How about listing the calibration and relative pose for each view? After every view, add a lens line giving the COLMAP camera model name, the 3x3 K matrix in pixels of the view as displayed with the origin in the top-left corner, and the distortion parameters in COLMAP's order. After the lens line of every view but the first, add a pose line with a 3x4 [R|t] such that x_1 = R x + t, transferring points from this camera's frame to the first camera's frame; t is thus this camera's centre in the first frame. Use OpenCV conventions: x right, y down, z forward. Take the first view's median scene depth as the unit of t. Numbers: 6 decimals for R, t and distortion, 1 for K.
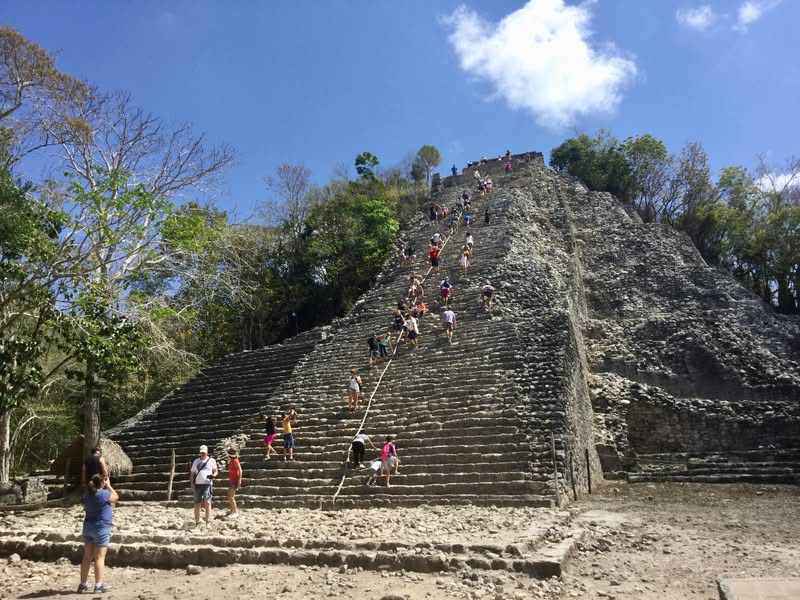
lens RADIAL K [[750.9, 0, 400.3], [0, 750.9, 290.7], [0, 0, 1]] dist [0.148286, -0.326269]
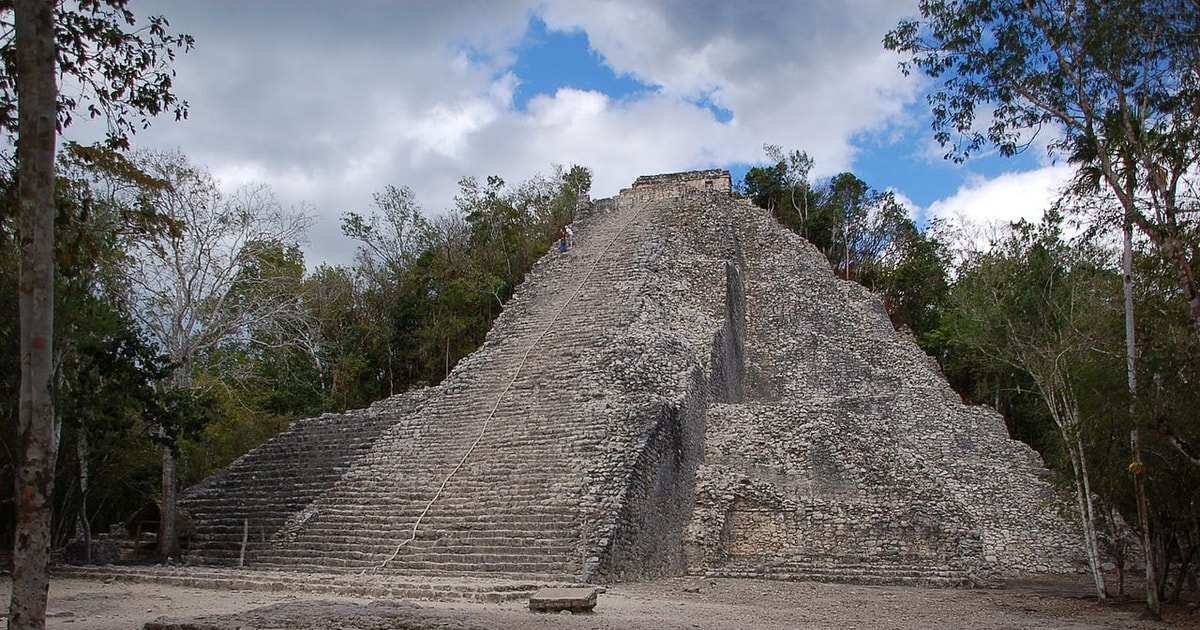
lens RADIAL K [[1127.9, 0, 603.9], [0, 1127.9, 396.4], [0, 0, 1]] dist [-0.092534, 0.004953]
pose [[0.997897, 0.055861, 0.032872, 0.089777], [-0.058015, 0.995950, 0.068687, -0.062812], [-0.028902, -0.070449, 0.997097, -0.363329]]
